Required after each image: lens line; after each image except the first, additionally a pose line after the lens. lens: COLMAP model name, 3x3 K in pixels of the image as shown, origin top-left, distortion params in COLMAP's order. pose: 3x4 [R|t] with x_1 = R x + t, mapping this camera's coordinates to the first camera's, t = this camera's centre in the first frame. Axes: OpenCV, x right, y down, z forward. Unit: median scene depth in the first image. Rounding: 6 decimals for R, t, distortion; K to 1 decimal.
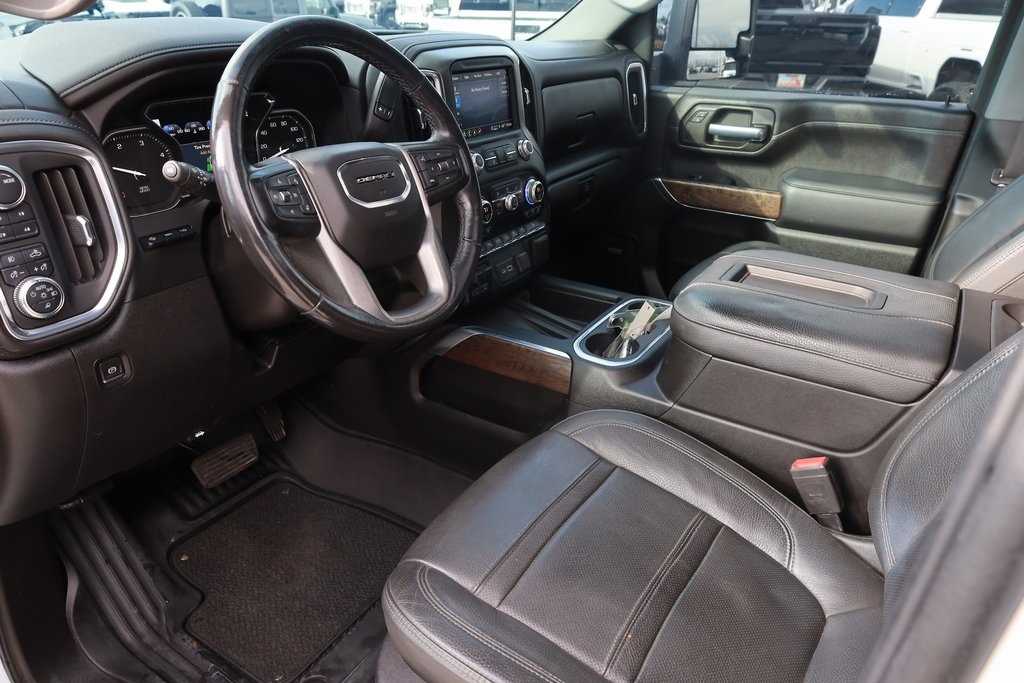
lens RADIAL K [[700.1, 0, 514.7], [0, 700.1, 344.5], [0, 0, 1]] dist [-0.011240, -0.001392]
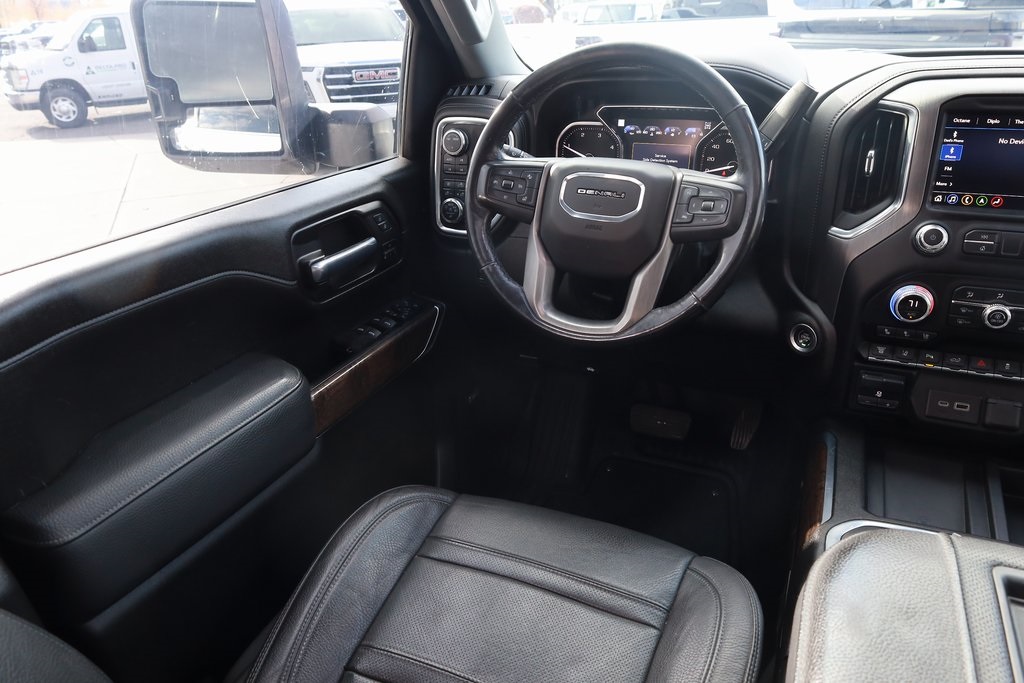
lens RADIAL K [[700.1, 0, 514.7], [0, 700.1, 344.5], [0, 0, 1]] dist [-0.011240, -0.001392]
pose [[0.138410, 0.398397, -0.906710, 0.534707], [-0.397835, 0.860774, 0.317483, -0.209756], [0.906956, 0.316778, 0.277637, 0.427216]]
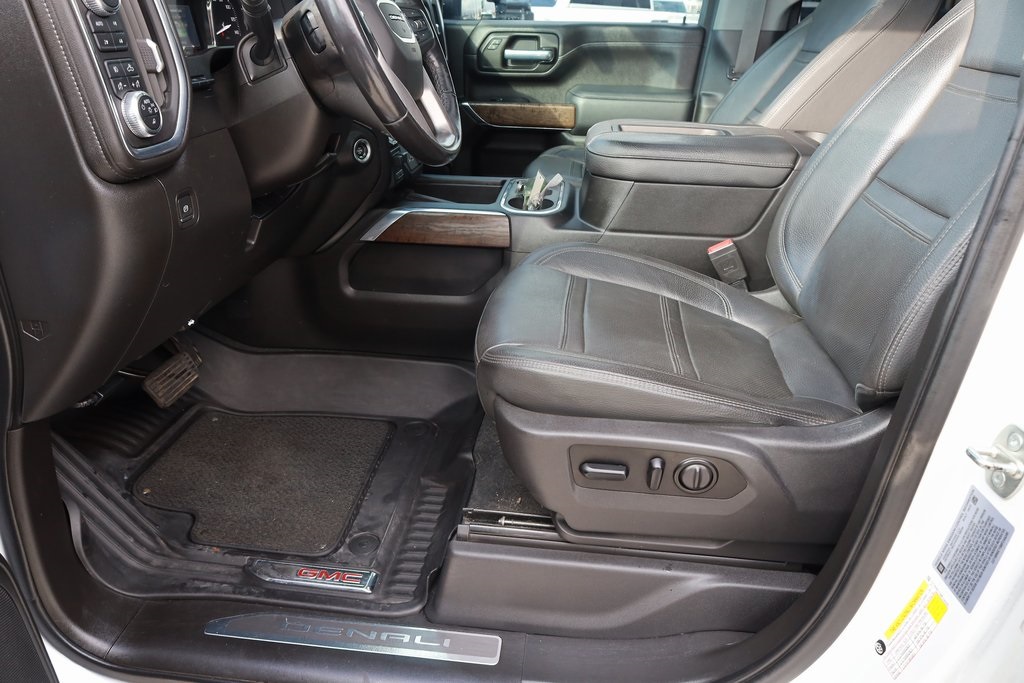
lens RADIAL K [[700.1, 0, 514.7], [0, 700.1, 344.5], [0, 0, 1]] dist [-0.011240, -0.001392]
pose [[0.896034, -0.183767, 0.404168, -0.369286], [0.184318, 0.982135, 0.037926, 0.168296], [-0.403917, 0.040512, 0.913898, -0.043320]]
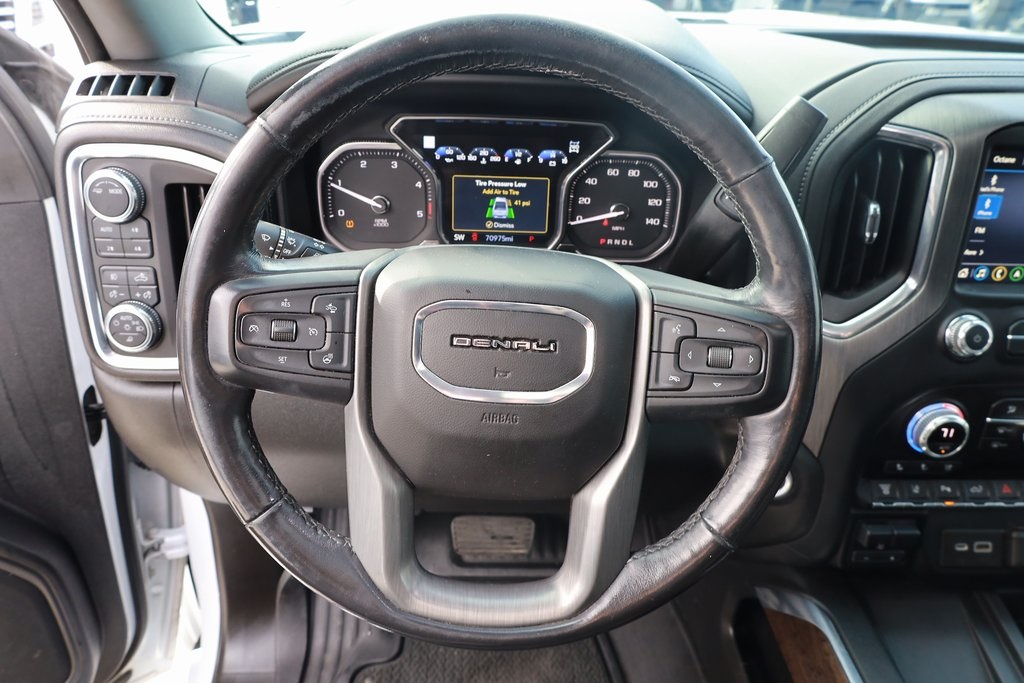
lens RADIAL K [[700.1, 0, 514.7], [0, 700.1, 344.5], [0, 0, 1]] dist [-0.011240, -0.001392]
pose [[0.555980, 0.409814, -0.723145, 0.108917], [-0.381191, 0.898835, 0.216306, -0.225487], [0.738633, 0.155394, 0.655952, 0.436772]]
